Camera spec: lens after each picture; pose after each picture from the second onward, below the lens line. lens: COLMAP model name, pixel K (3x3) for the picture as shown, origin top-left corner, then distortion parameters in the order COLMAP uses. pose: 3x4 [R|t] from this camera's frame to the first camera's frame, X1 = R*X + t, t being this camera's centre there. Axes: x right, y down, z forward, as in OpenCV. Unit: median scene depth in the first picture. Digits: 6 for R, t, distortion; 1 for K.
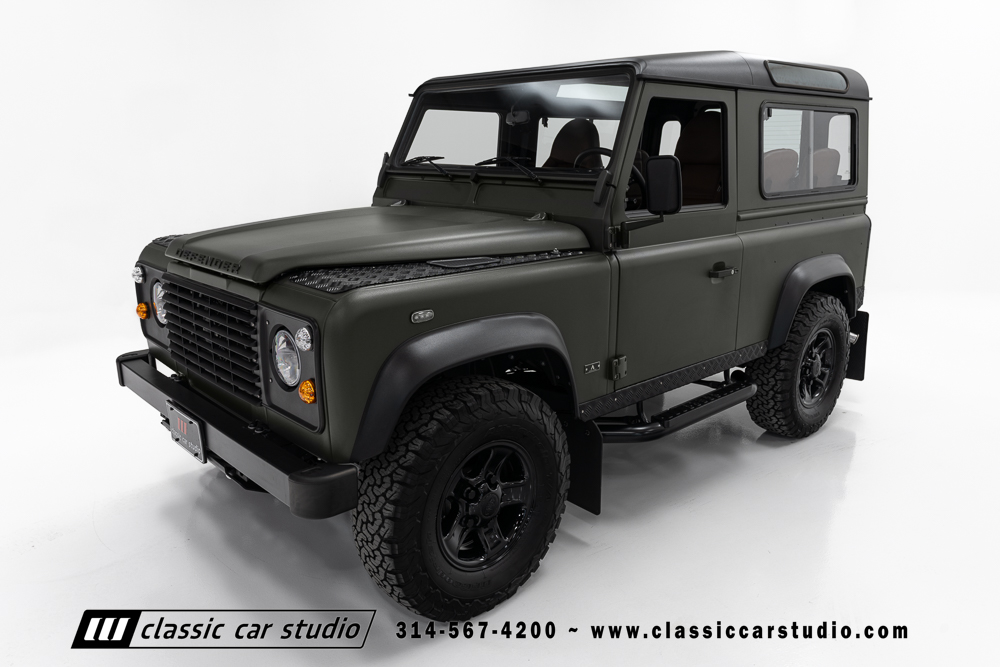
lens RADIAL K [[726.0, 0, 500.0], [0, 726.0, 333.5], [0, 0, 1]] dist [0.003654, 0.000608]
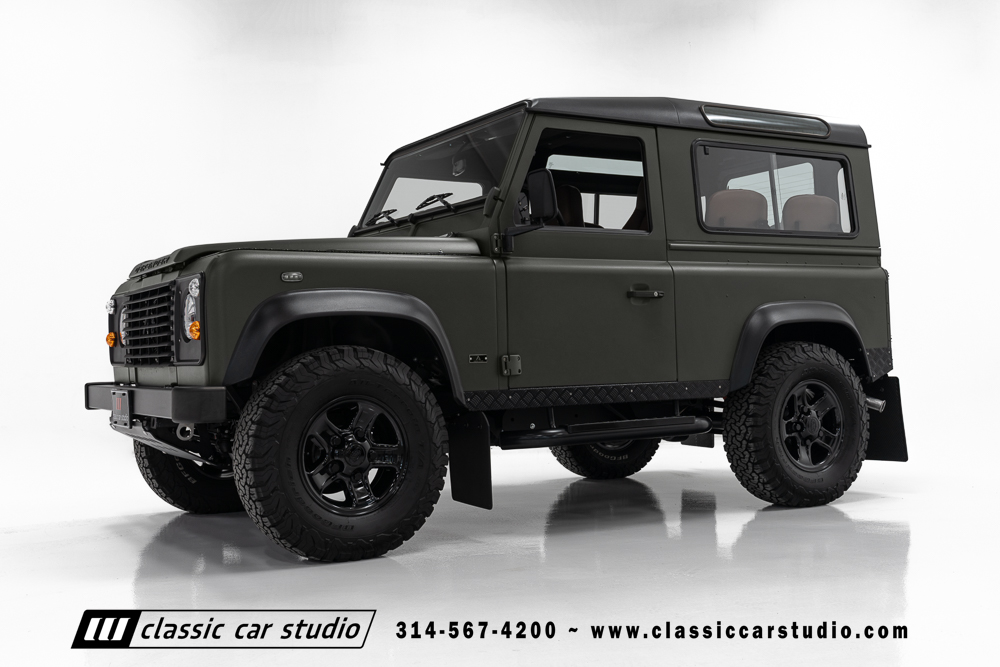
lens RADIAL K [[1075.7, 0, 500.0], [0, 1075.7, 333.5], [0, 0, 1]] dist [0.019138, 0.018356]
pose [[0.979722, -0.029517, -0.198178, 0.416172], [-0.024031, 0.964639, -0.262475, 0.374856], [0.198918, 0.261915, 0.944369, -0.444640]]
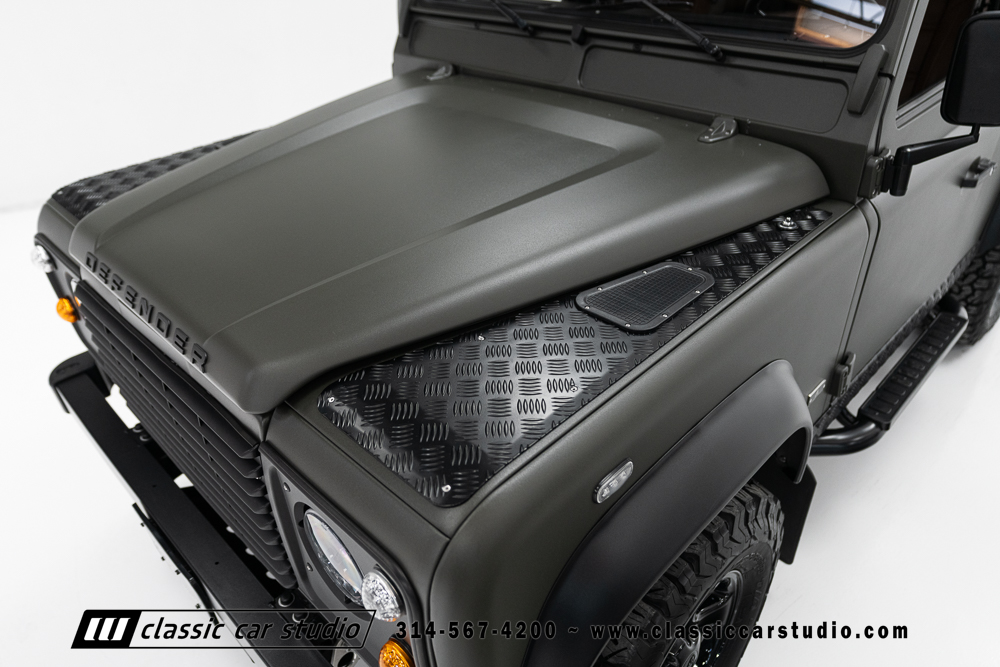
lens RADIAL K [[682.3, 0, 500.0], [0, 682.3, 333.5], [0, 0, 1]] dist [0.005181, 0.001211]
pose [[0.997776, -0.066459, 0.005132, -0.121200], [0.060877, 0.939922, 0.335917, -0.183826], [-0.027148, -0.334858, 0.941878, 0.419155]]
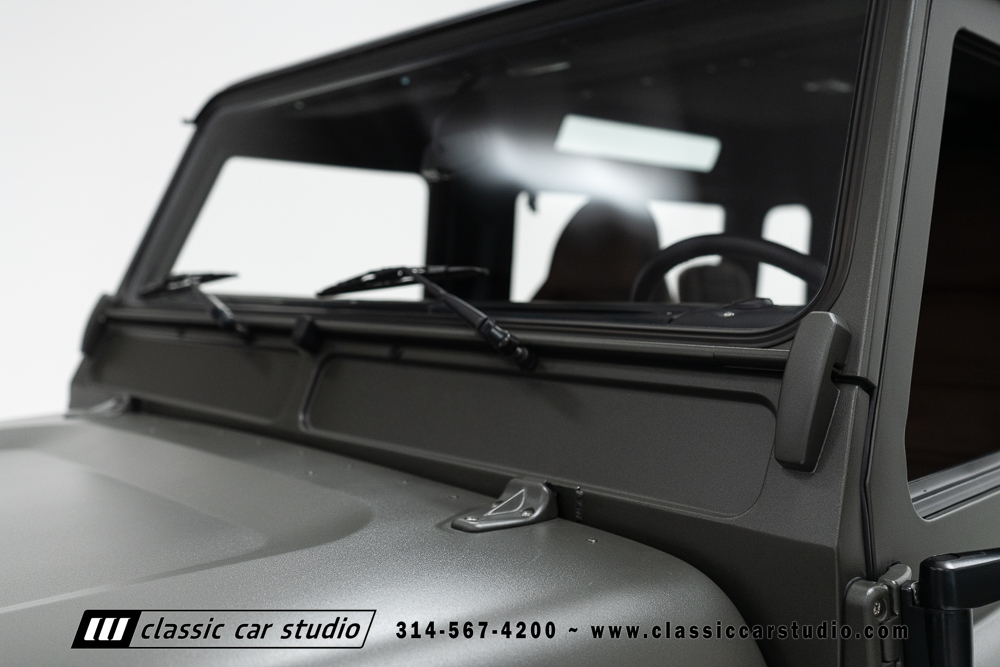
lens RADIAL K [[939.4, 0, 500.0], [0, 939.4, 333.5], [0, 0, 1]] dist [0.004391, 0.005401]
pose [[0.999560, -0.002661, 0.029527, 0.035233], [0.008374, 0.980744, -0.195117, -0.142867], [-0.028439, 0.195278, 0.980335, 0.633806]]
